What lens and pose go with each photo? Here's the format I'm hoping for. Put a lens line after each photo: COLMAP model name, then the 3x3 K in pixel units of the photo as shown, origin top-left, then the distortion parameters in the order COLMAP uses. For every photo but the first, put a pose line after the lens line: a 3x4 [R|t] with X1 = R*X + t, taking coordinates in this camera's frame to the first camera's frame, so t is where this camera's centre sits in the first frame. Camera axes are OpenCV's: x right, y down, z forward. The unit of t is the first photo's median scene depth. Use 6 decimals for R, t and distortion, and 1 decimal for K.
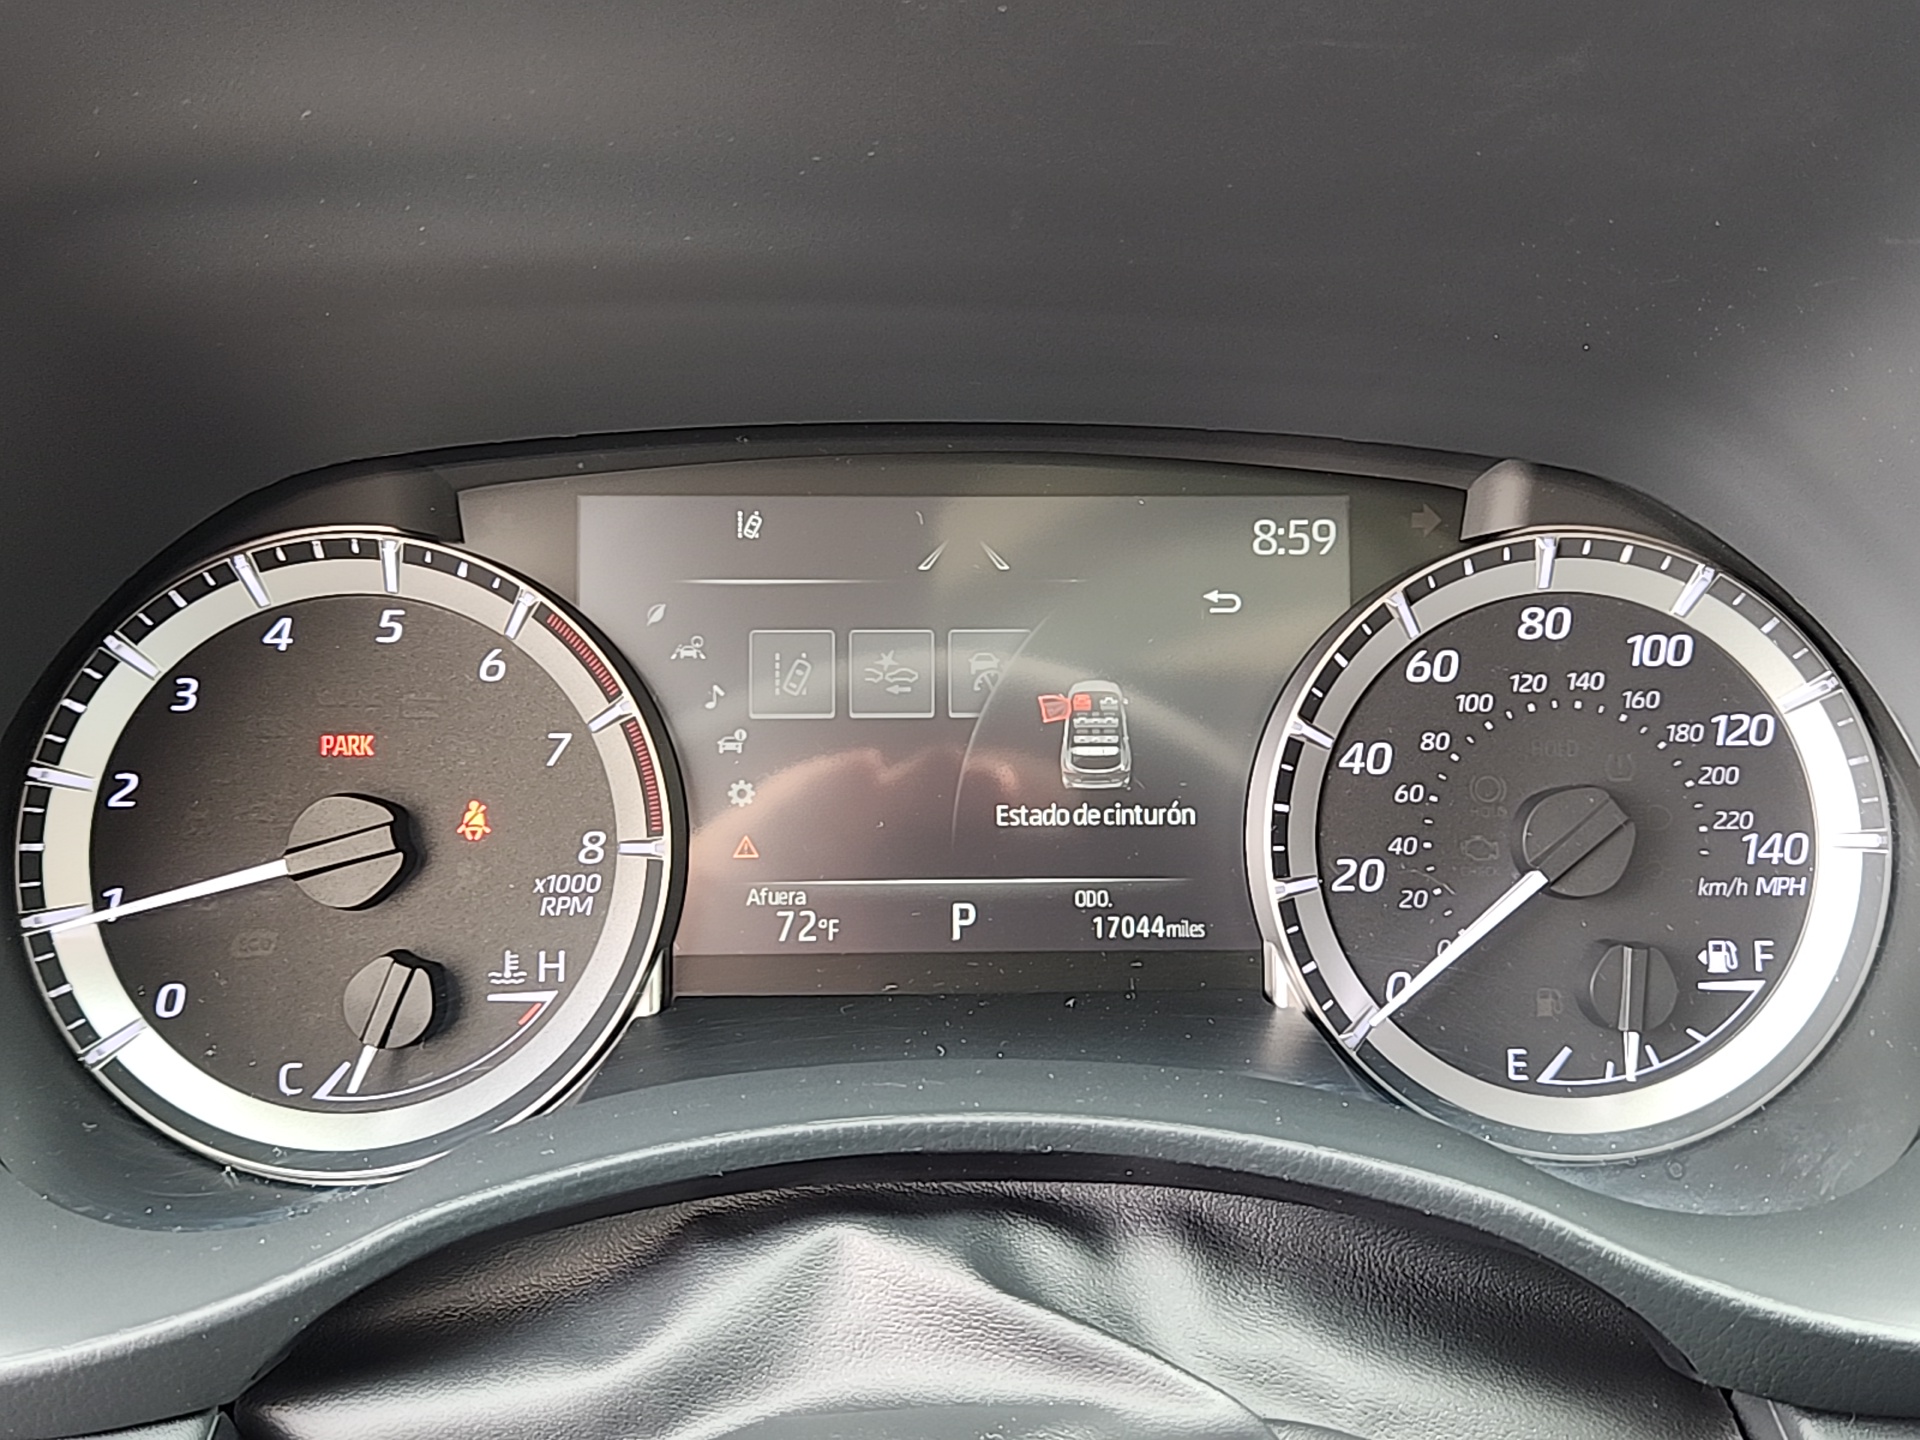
lens RADIAL K [[1888.4, 0, 985.9], [0, 1888.4, 745.1], [0, 0, 1]] dist [0.093927, -0.175506]
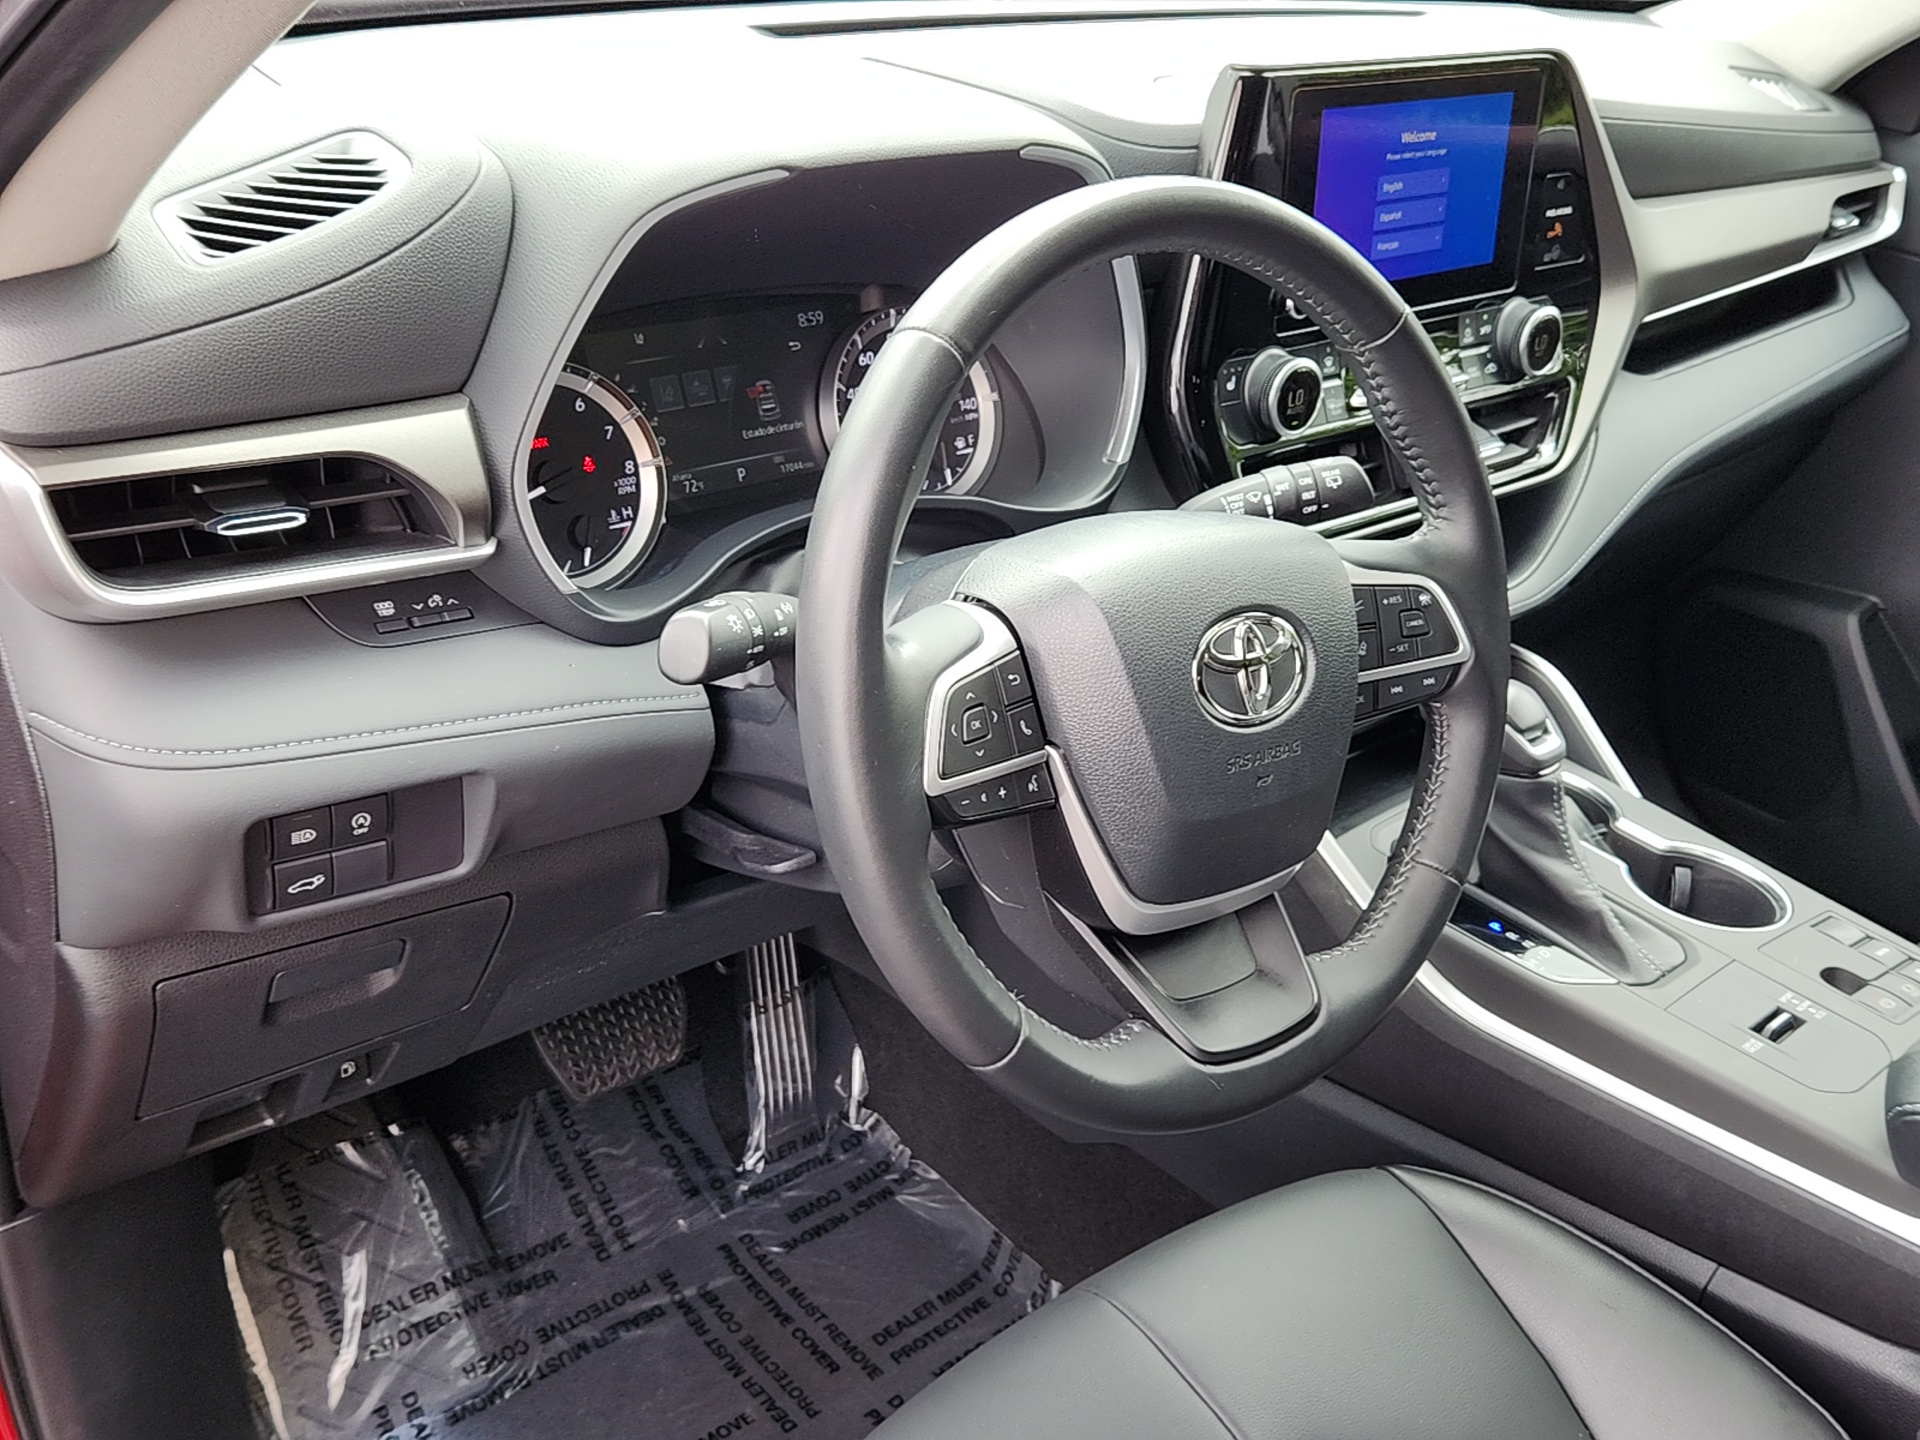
lens RADIAL K [[1884.4, 0, 1006.0], [0, 1884.4, 714.7], [0, 0, 1]] dist [0.070313, 0.024338]
pose [[0.780918, -0.245061, 0.574554, -1.403245], [0.167006, 0.968254, 0.185994, -0.016607], [-0.601894, -0.049292, 0.797053, -1.474079]]
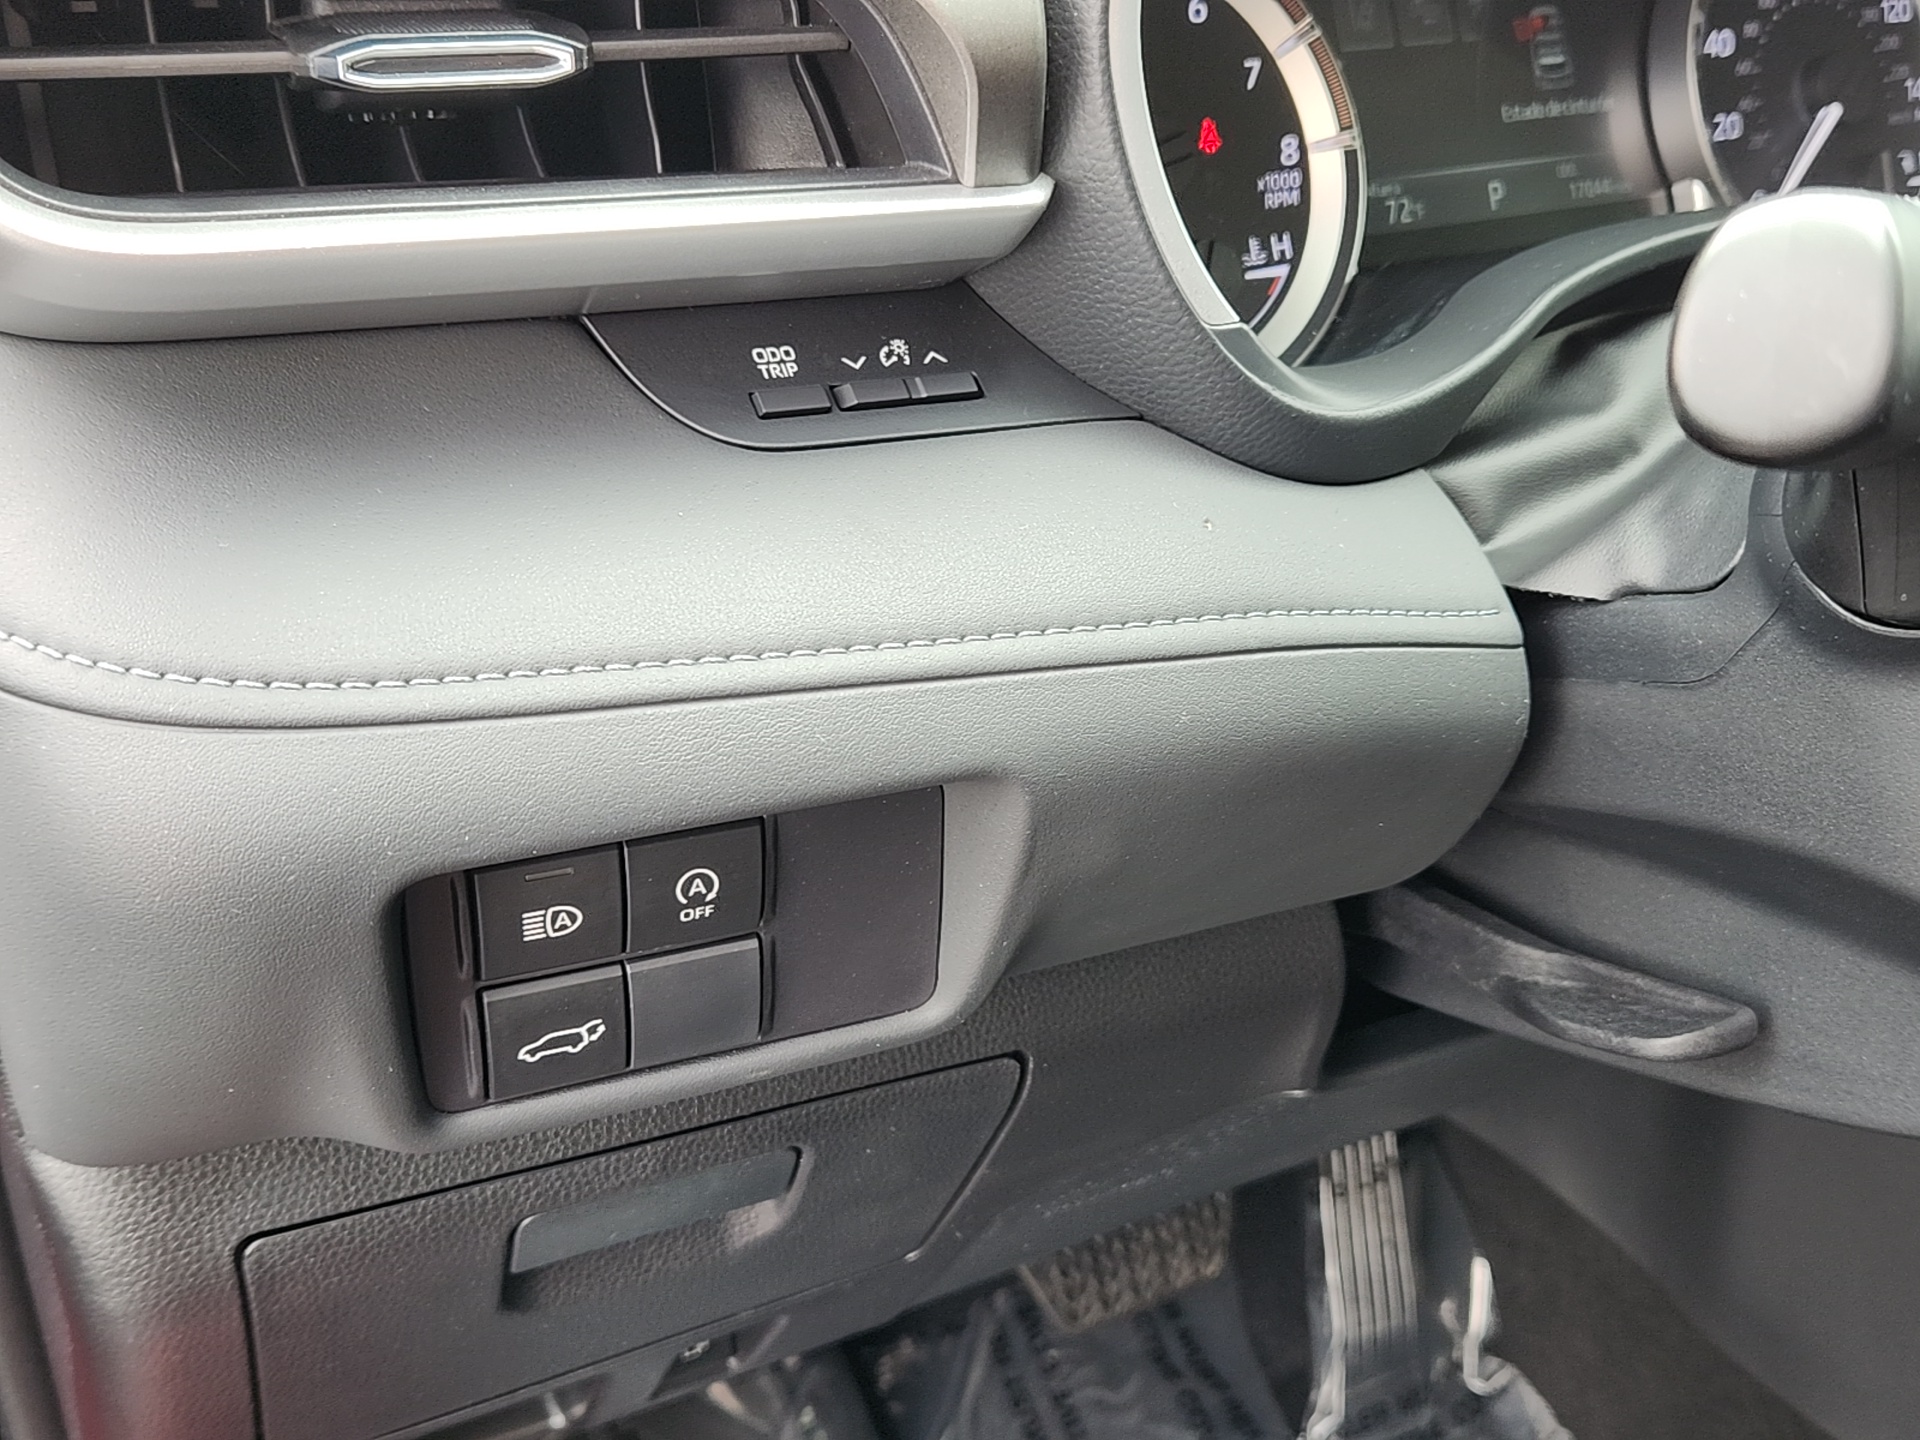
lens RADIAL K [[1888.4, 0, 985.9], [0, 1888.4, 745.1], [0, 0, 1]] dist [0.093927, -0.175506]
pose [[0.897234, -0.210429, 0.388188, -0.953682], [0.169463, 0.975920, 0.137340, 0.228949], [-0.407741, -0.057443, 0.911289, -0.105816]]
